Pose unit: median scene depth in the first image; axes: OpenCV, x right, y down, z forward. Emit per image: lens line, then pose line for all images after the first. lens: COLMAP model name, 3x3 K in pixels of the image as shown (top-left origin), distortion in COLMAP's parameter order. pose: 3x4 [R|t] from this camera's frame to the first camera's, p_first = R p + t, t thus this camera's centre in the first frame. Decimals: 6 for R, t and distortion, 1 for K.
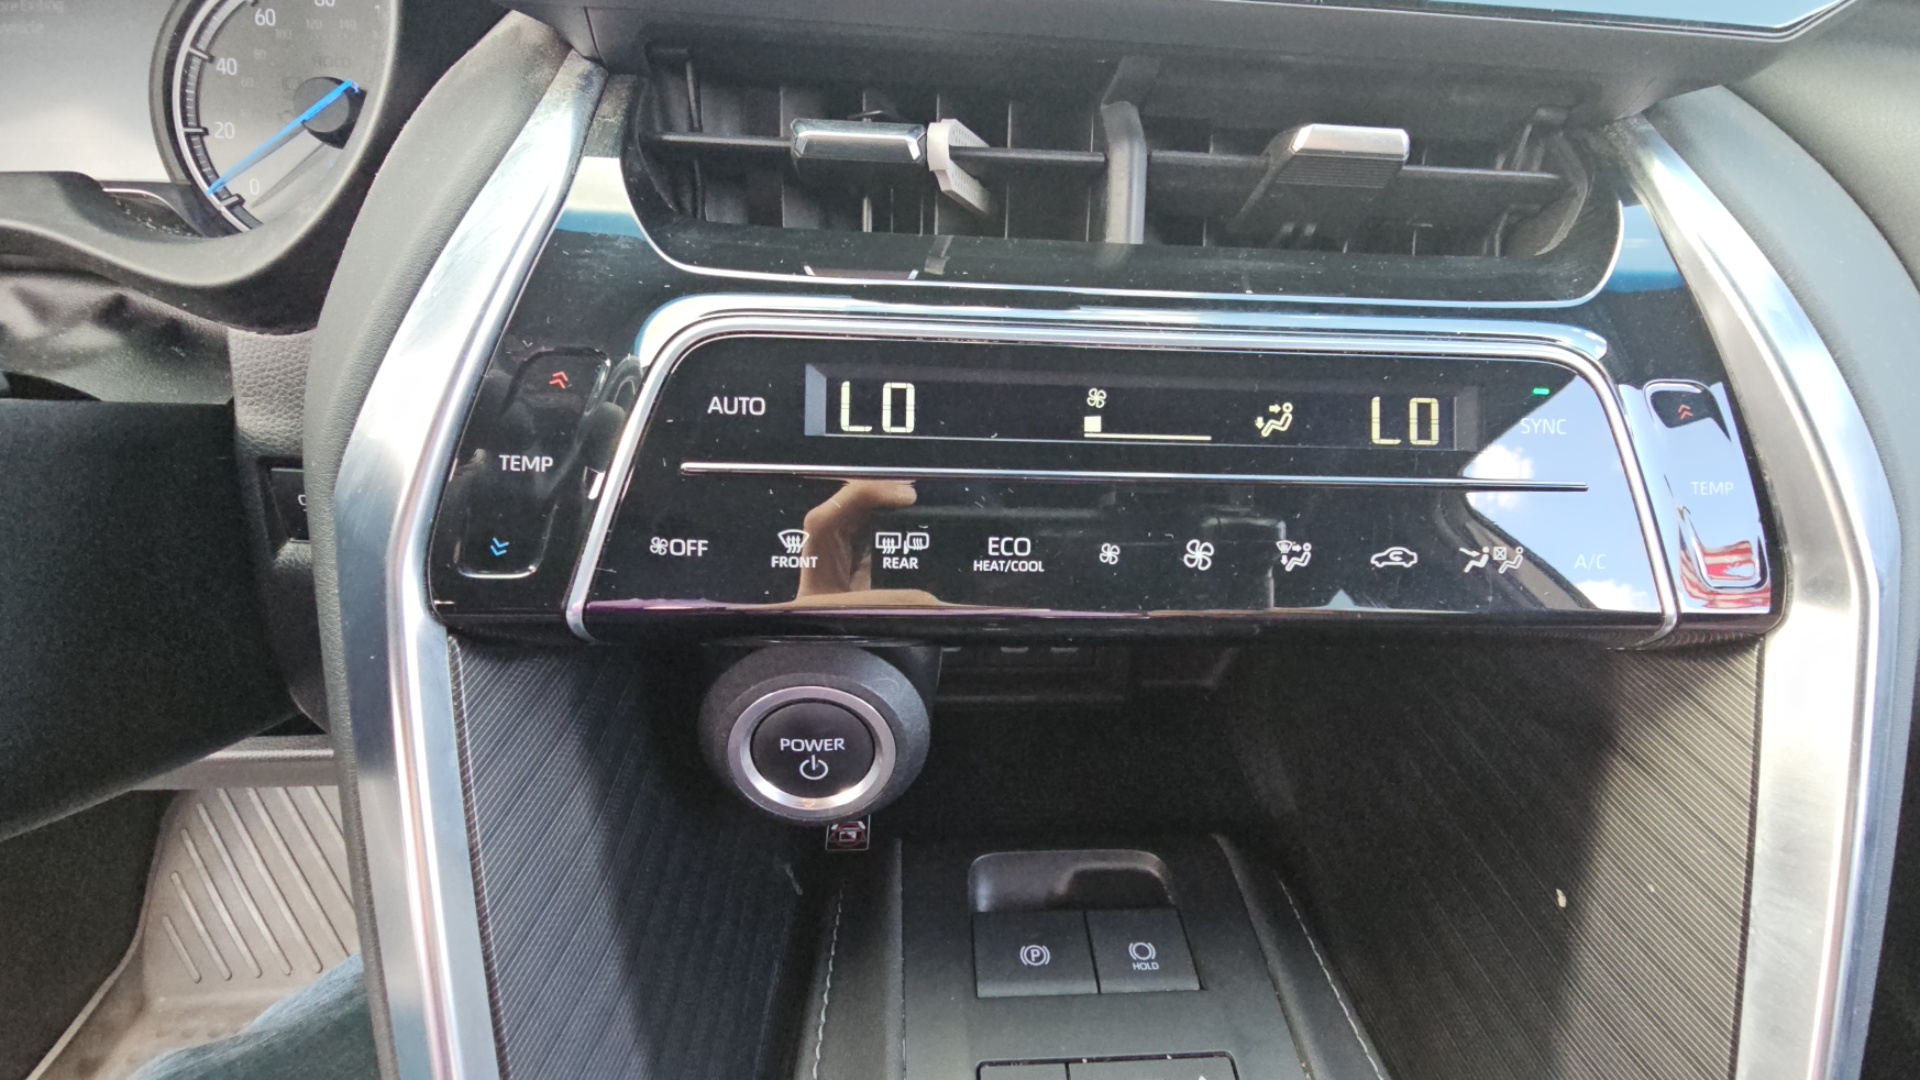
lens RADIAL K [[866.0, 0, 976.2], [0, 866.0, 547.0], [0, 0, 1]] dist [0.011235, -0.007833]
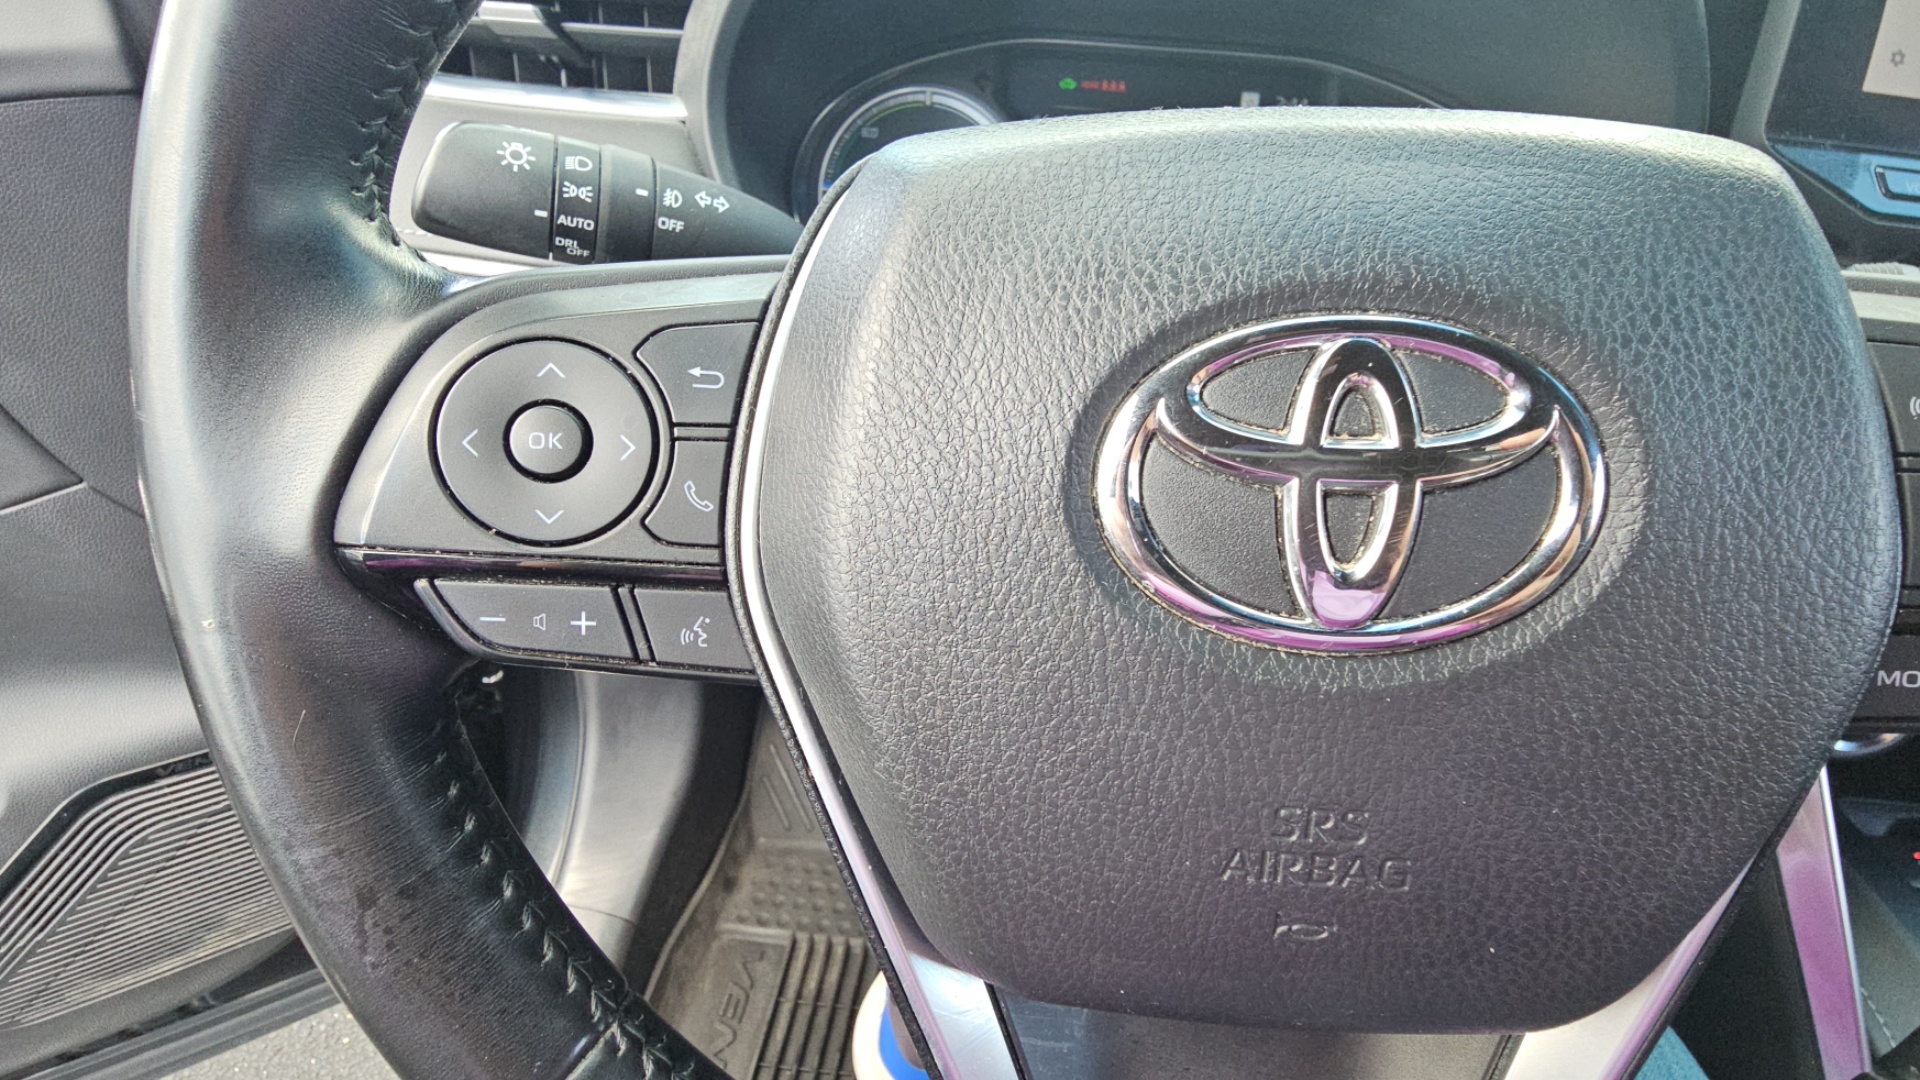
lens RADIAL K [[866.0, 0, 976.4], [0, 866.0, 546.2], [0, 0, 1]] dist [0.011235, -0.007833]
pose [[0.988724, 0.096069, -0.114869, -1.863761], [-0.092275, 0.995011, 0.037921, 0.036942], [0.117939, -0.026894, 0.992657, -0.819249]]
